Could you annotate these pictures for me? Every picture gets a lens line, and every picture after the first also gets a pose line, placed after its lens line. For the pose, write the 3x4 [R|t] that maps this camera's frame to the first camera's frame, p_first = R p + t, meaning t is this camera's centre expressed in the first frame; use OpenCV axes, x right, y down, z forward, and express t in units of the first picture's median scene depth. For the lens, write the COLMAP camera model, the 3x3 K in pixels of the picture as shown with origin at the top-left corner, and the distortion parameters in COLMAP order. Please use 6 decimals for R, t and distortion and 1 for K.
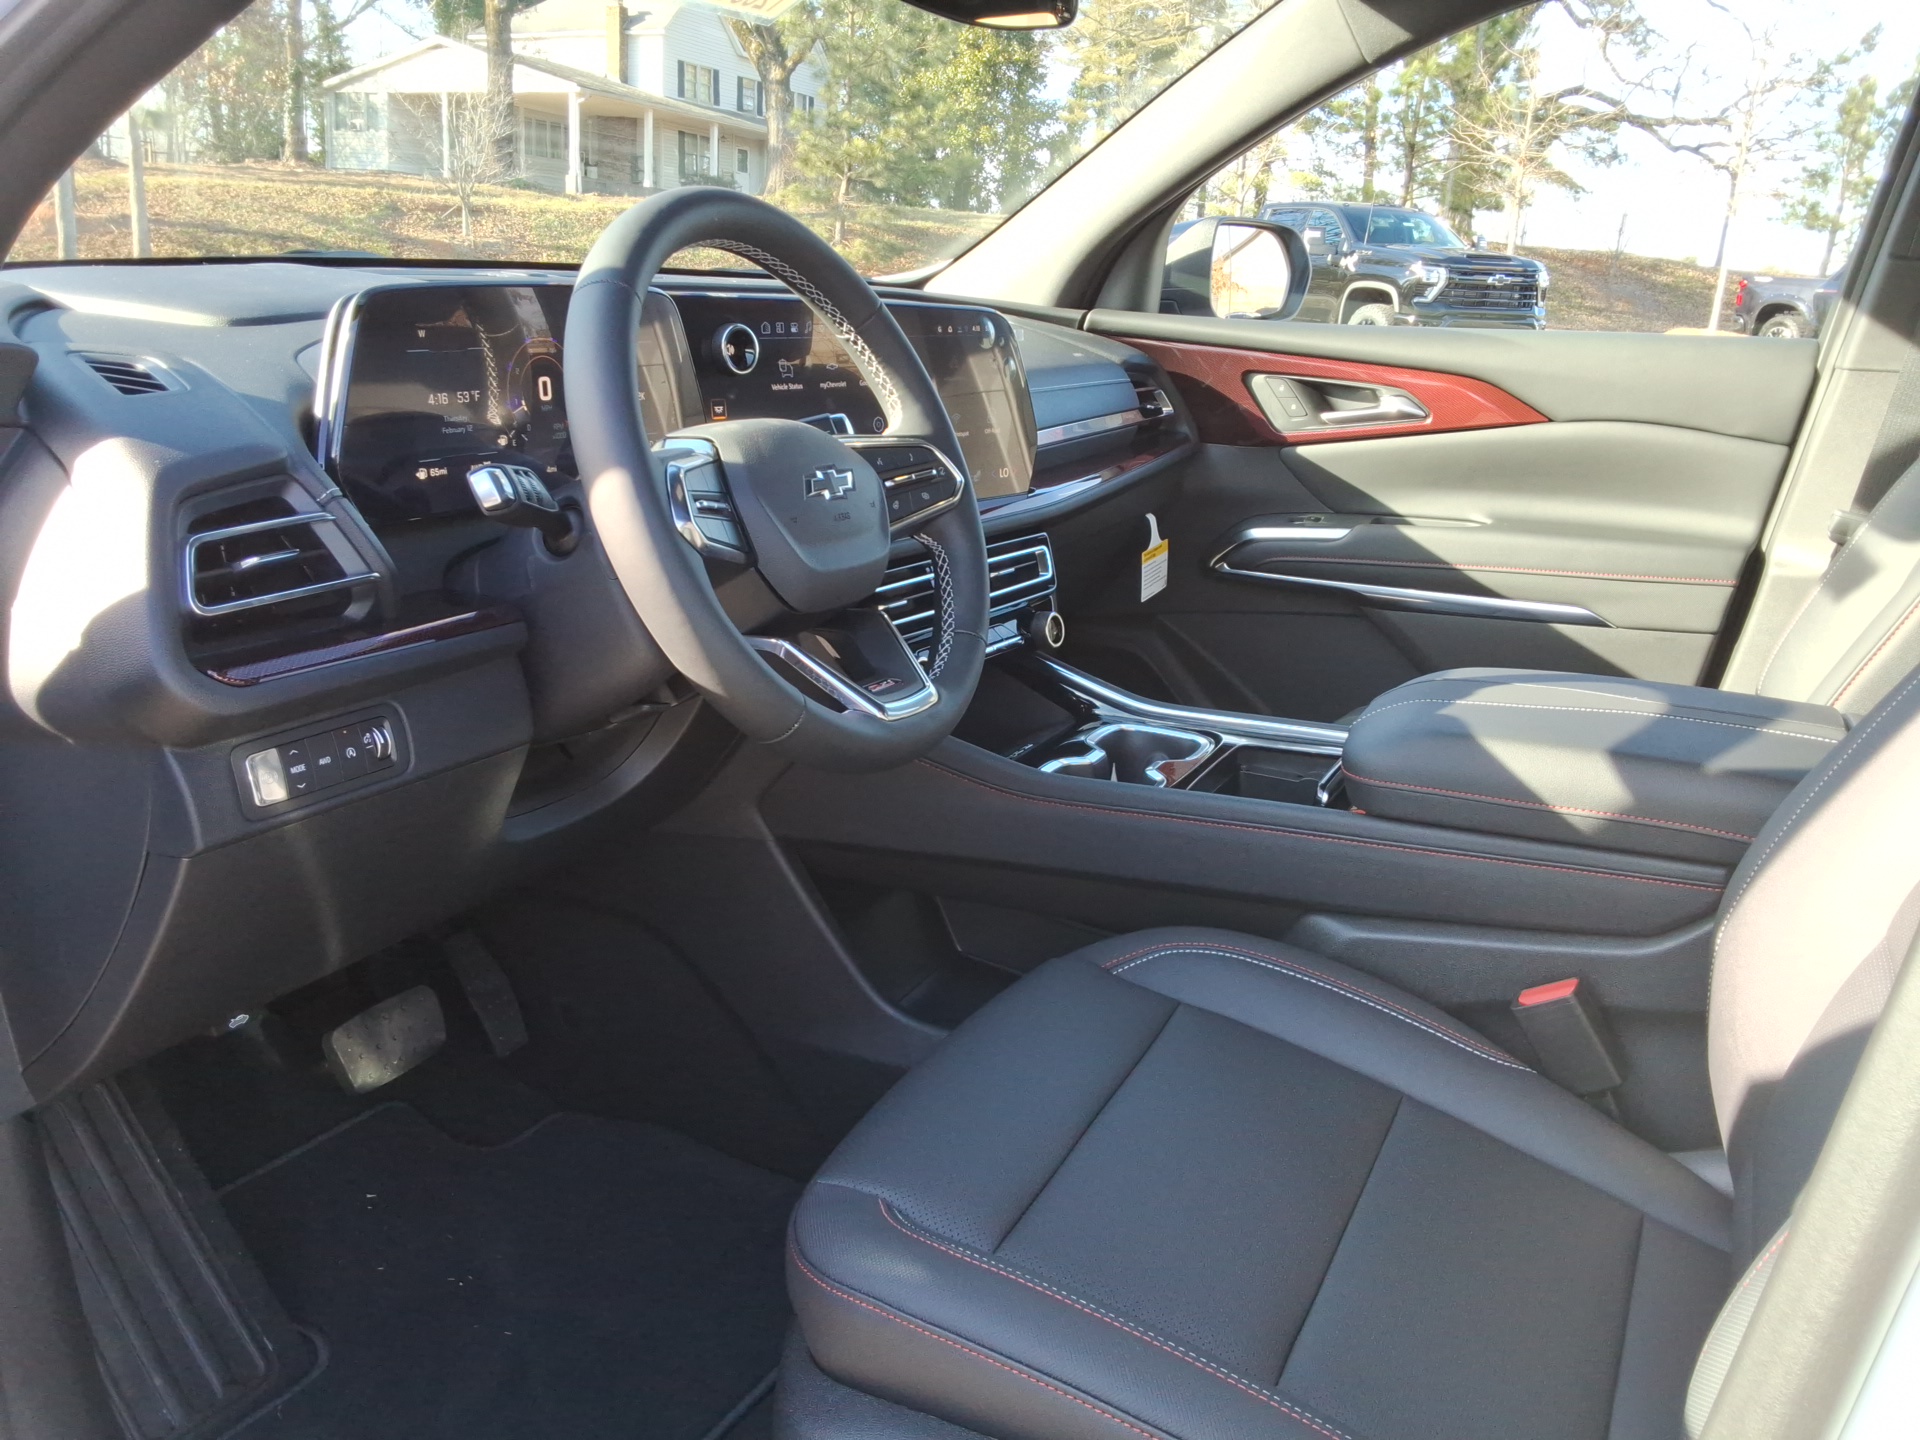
lens RADIAL K [[1545.7, 0, 950.8], [0, 1545.7, 706.4], [0, 0, 1]] dist [0.093530, -0.133871]
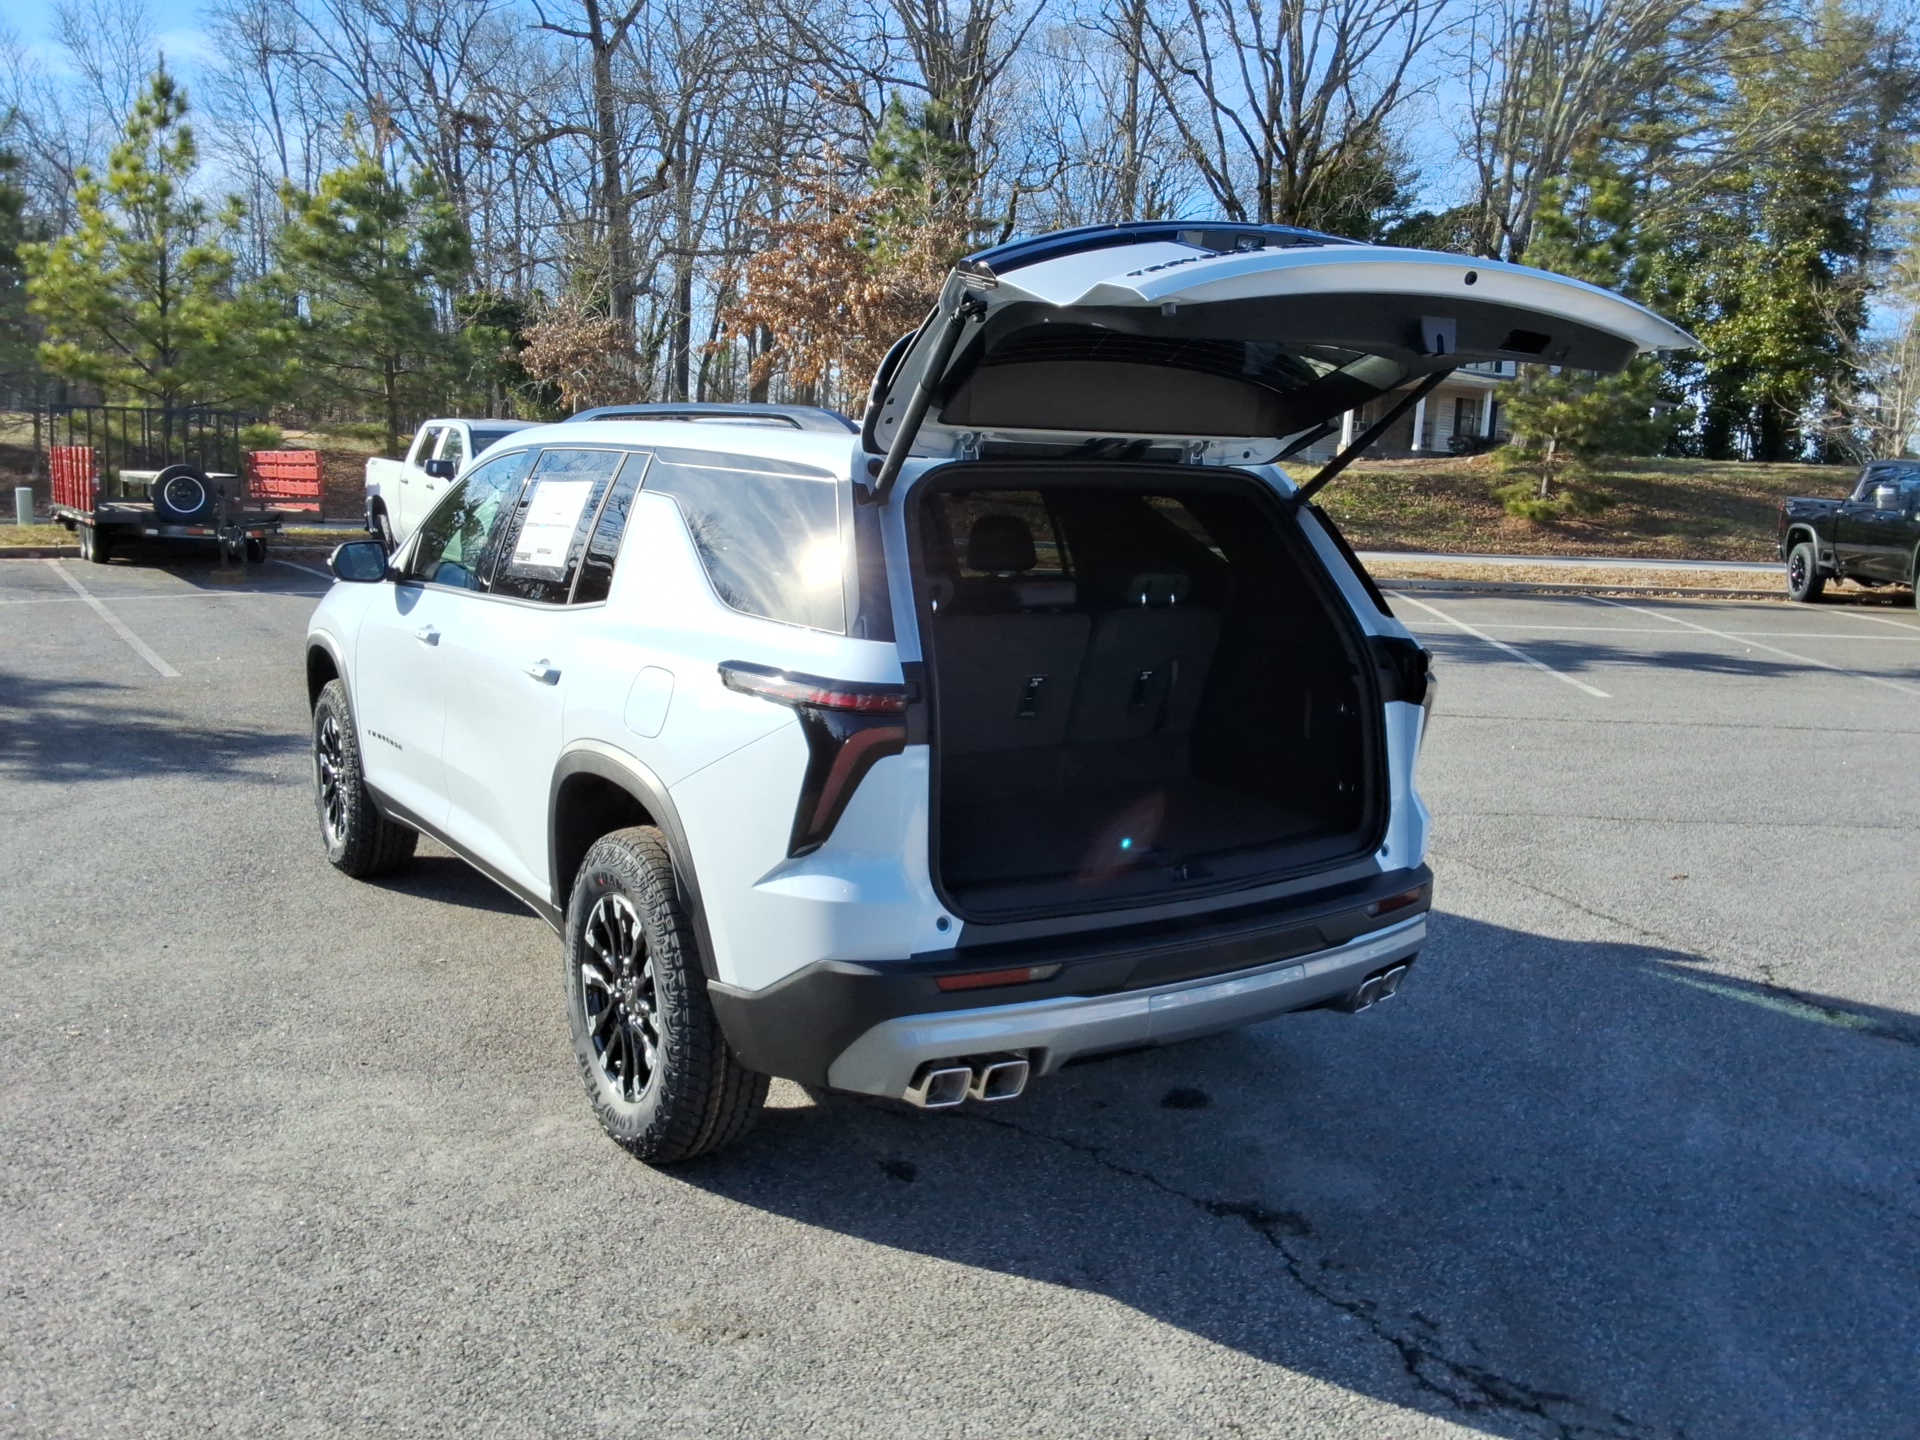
lens RADIAL K [[1545.7, 0, 970.7], [0, 1545.7, 722.3], [0, 0, 1]] dist [0.093530, -0.133871]
pose [[0.873340, 0.054822, -0.484017, 0.102689], [-0.122974, 0.986275, -0.110179, 0.018646], [0.471334, 0.155745, 0.868095, -0.080338]]
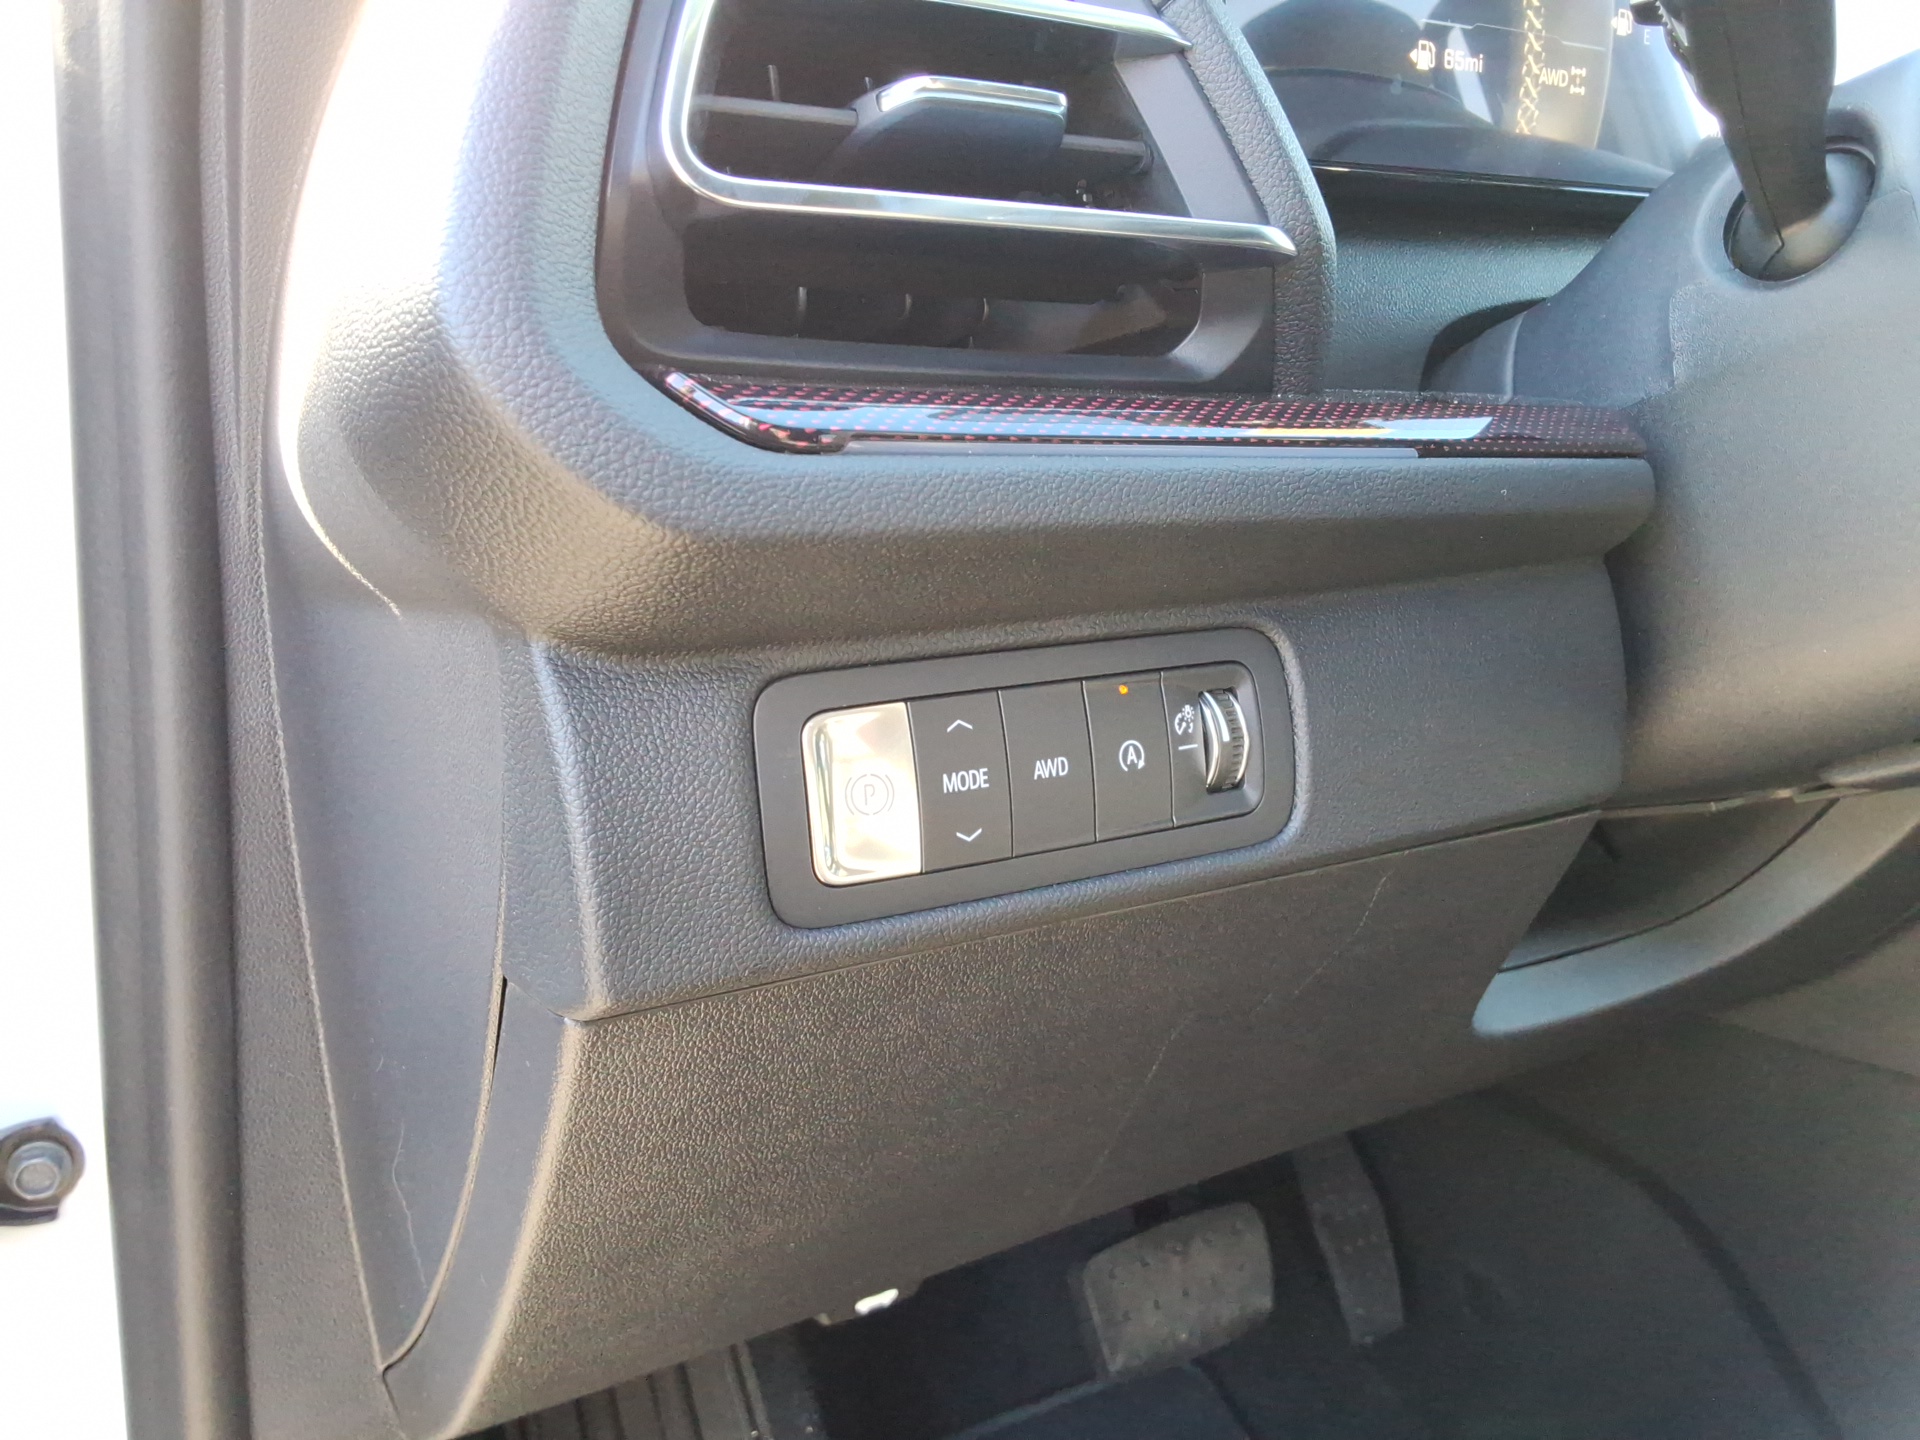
lens RADIAL K [[1545.7, 0, 974.2], [0, 1545.7, 719.8], [0, 0, 1]] dist [0.093530, -0.133871]
pose [[0.861986, 0.109717, -0.494917, -0.005844], [-0.128655, 0.991680, -0.004233, 0.000641], [0.490335, 0.067322, 0.868930, 0.016210]]
